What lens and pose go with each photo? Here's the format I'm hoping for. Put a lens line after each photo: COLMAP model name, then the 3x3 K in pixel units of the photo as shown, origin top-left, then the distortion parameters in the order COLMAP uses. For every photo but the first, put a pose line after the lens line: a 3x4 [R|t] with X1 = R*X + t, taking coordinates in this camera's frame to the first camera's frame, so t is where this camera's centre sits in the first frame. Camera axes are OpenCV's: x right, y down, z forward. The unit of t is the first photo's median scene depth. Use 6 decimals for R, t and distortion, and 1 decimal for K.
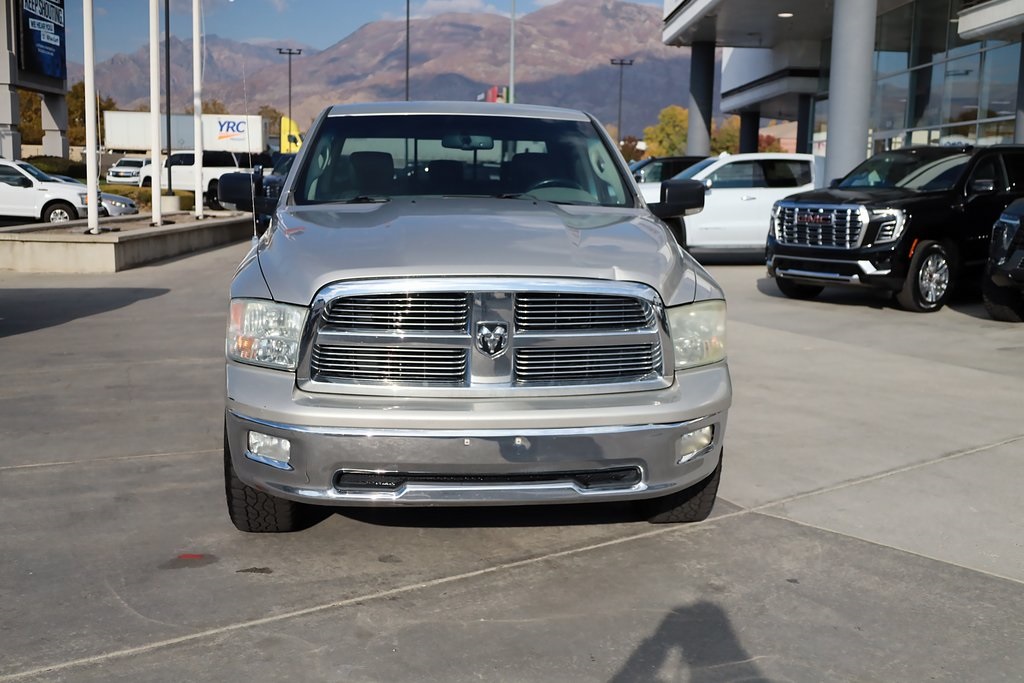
lens RADIAL K [[1145.8, 0, 512.1], [0, 1145.8, 342.4], [0, 0, 1]] dist [-0.005165, 0.000000]
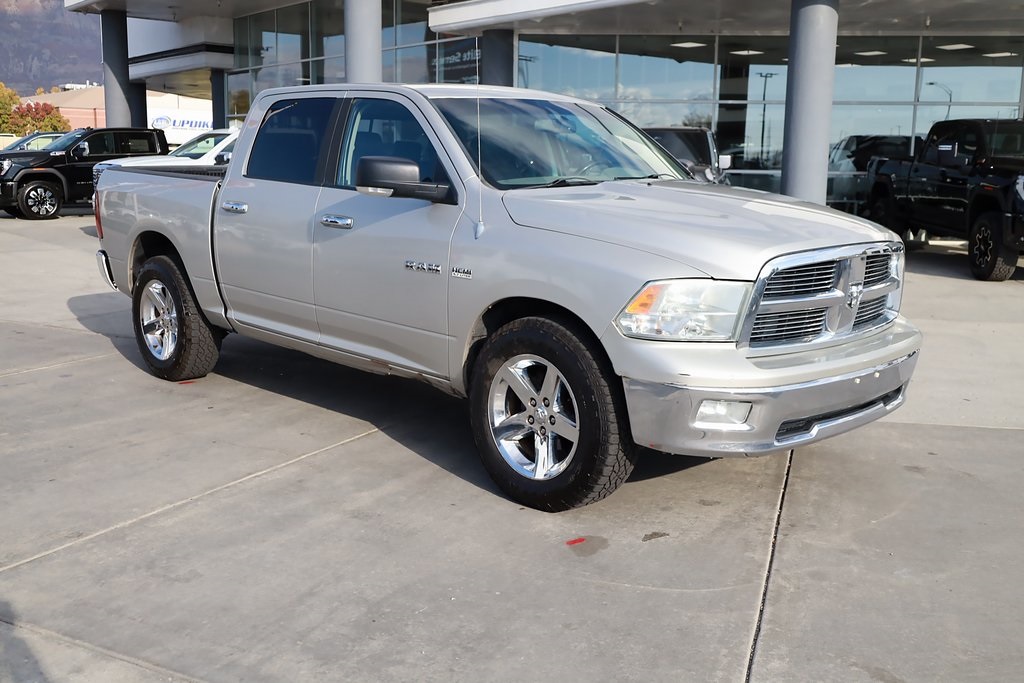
lens RADIAL K [[1086.7, 0, 512.3], [0, 1086.7, 339.6], [0, 0, 1]] dist [-0.029490, 0.000000]
pose [[0.762081, -0.111520, 0.637806, -0.932028], [0.088868, 0.993749, 0.067572, -0.060356], [-0.641355, 0.005185, 0.767227, 0.308839]]
